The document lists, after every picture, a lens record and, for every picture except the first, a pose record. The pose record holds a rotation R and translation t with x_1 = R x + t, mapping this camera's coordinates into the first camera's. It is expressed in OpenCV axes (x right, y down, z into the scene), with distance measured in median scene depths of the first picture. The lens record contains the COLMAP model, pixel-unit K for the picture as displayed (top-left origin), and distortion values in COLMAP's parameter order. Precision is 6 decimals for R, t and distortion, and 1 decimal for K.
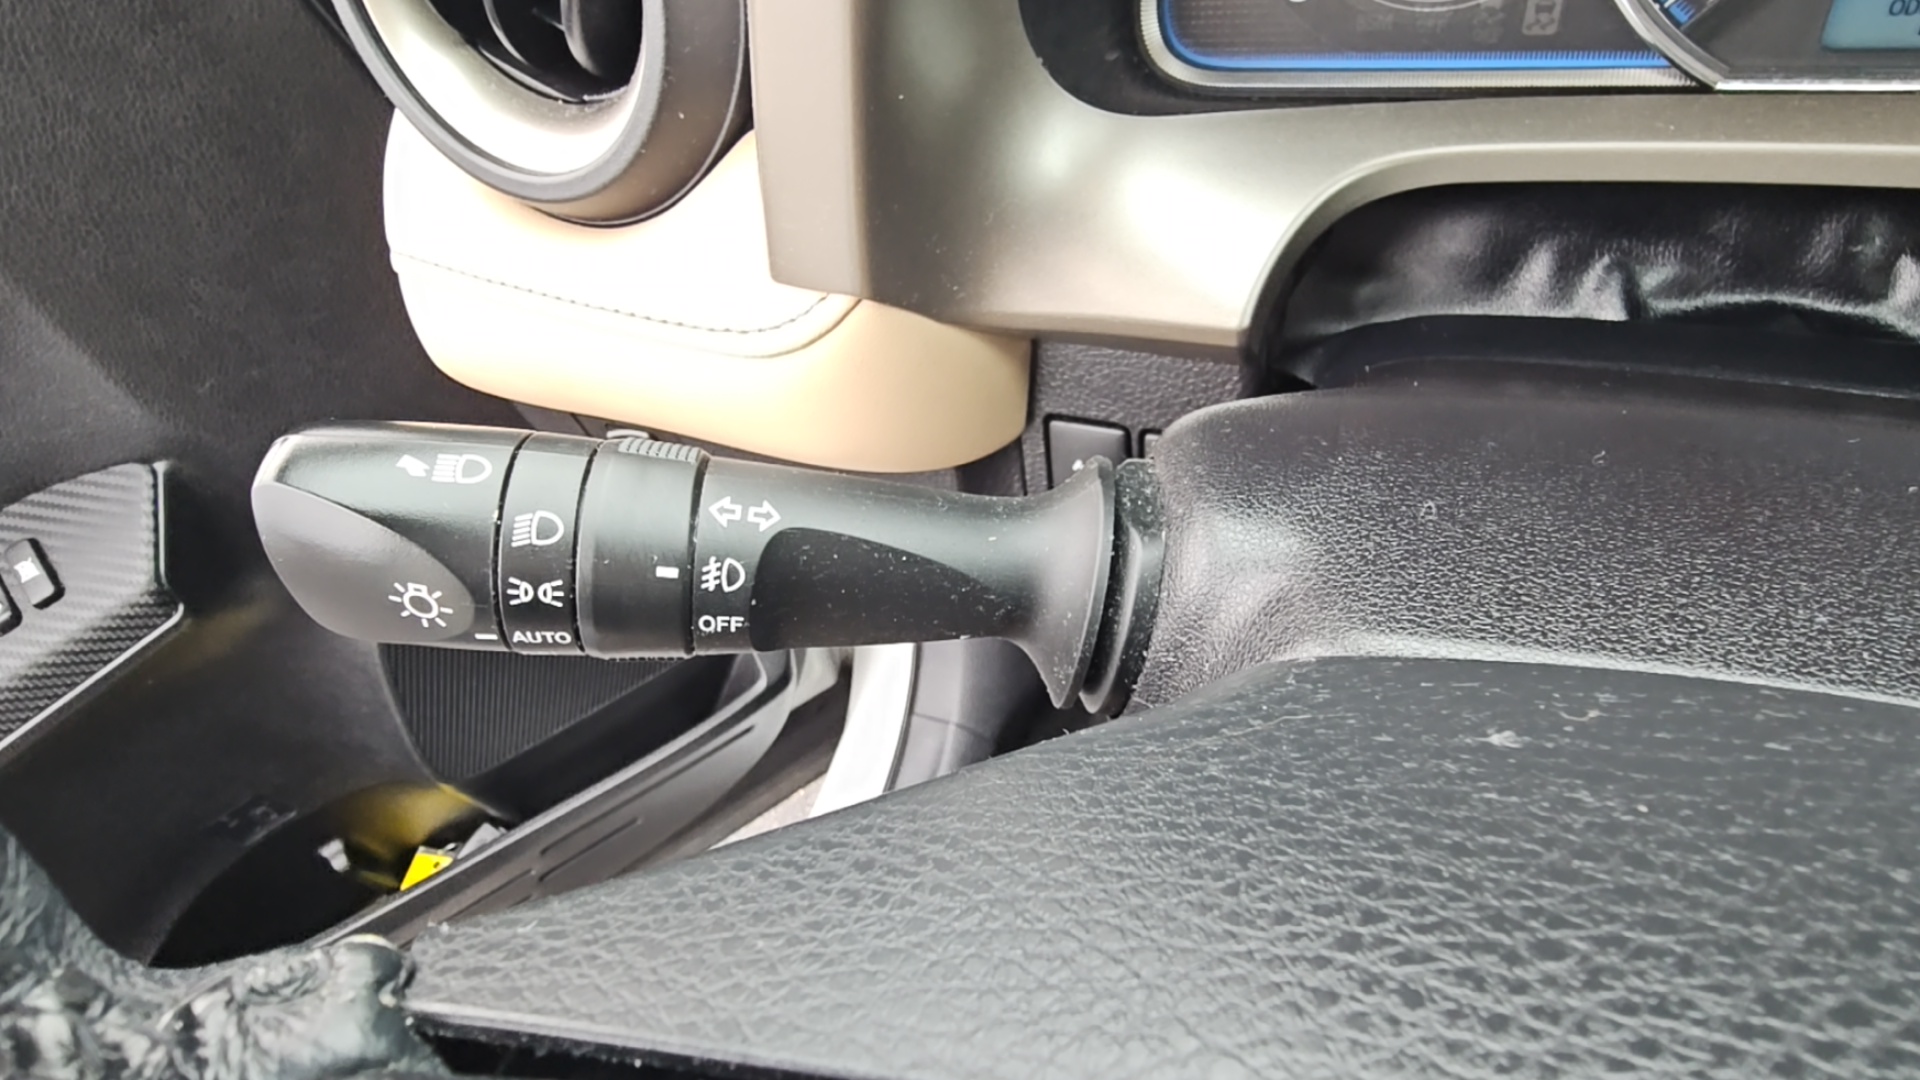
lens RADIAL K [[1046.0, 0, 987.1], [0, 1046.0, 549.0], [0, 0, 1]] dist [0.000807, -0.001483]
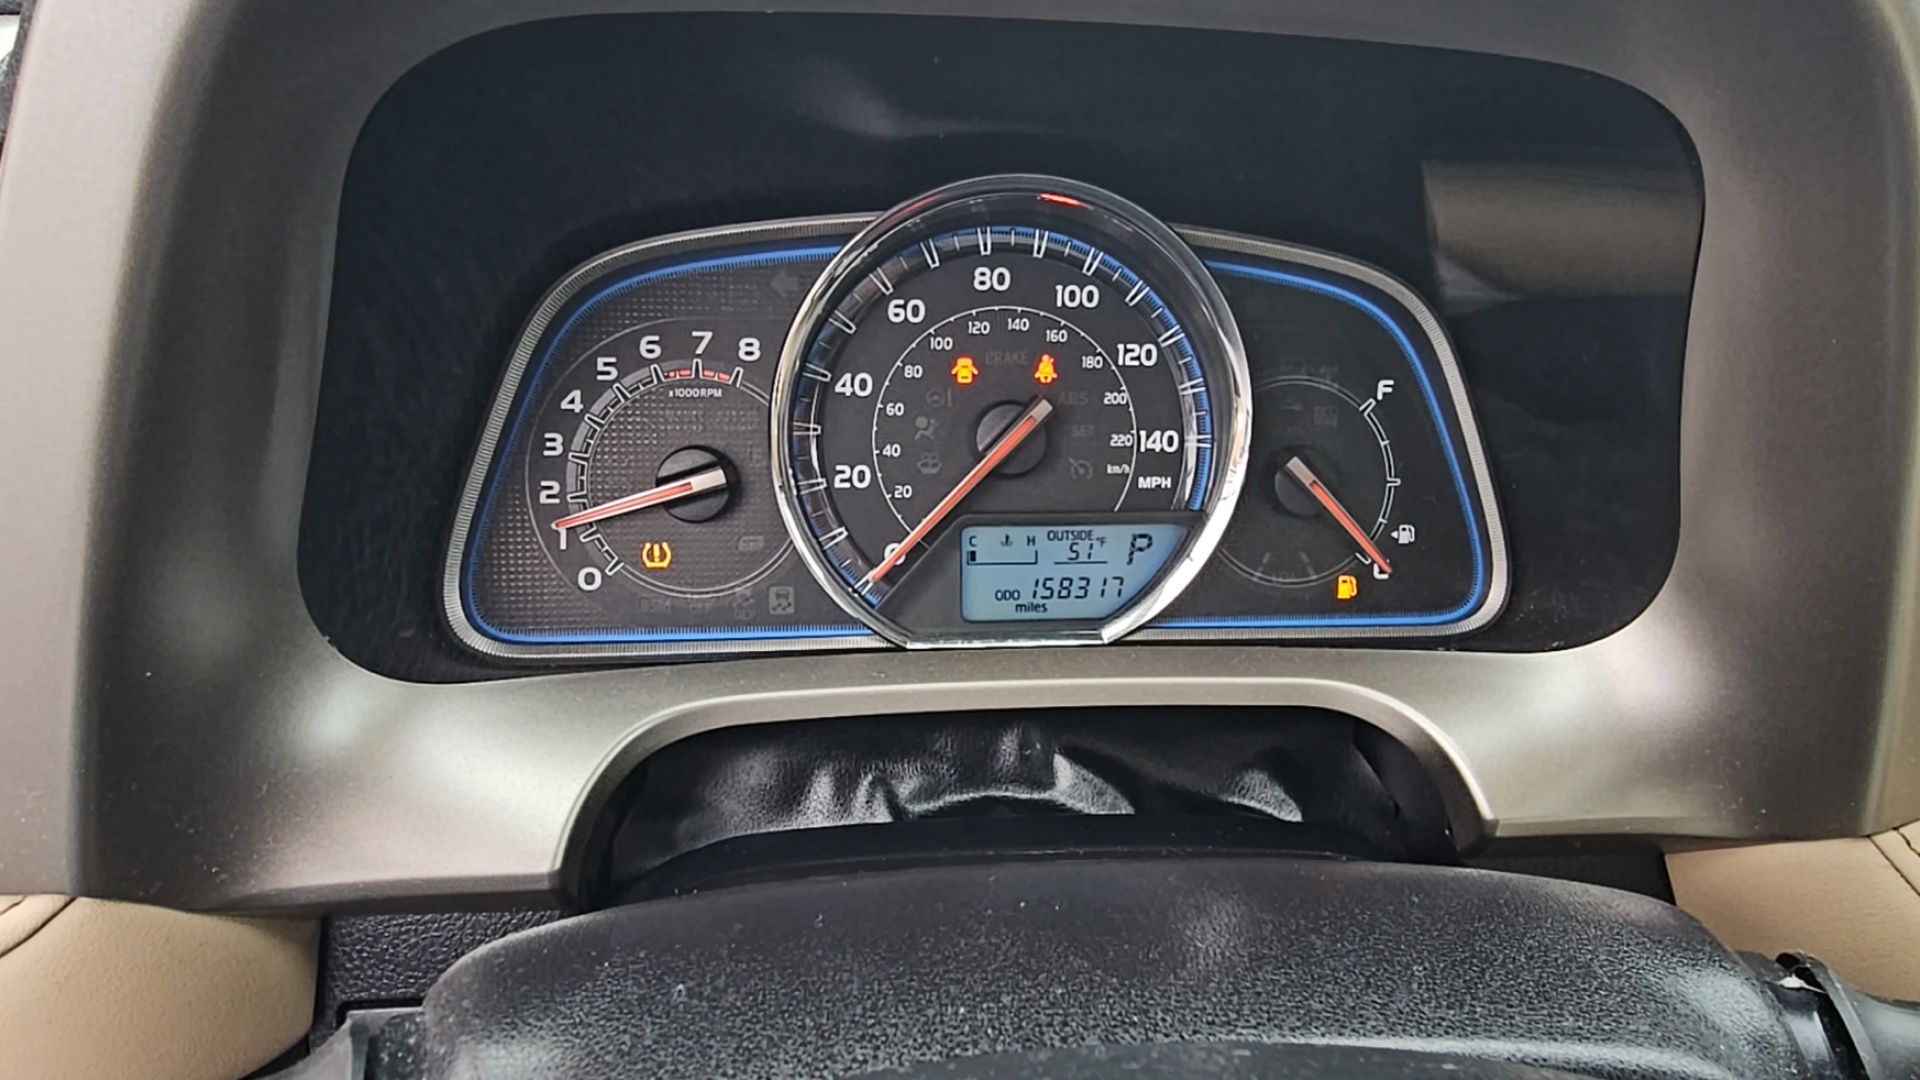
lens RADIAL K [[1047.1, 0, 985.0], [0, 1047.1, 551.0], [0, 0, 1]] dist [0.004529, -0.003171]
pose [[0.852317, 0.026477, 0.522355, 0.087315], [0.238301, 0.869374, -0.432899, 0.094552], [-0.465584, 0.493445, 0.734673, -0.165723]]
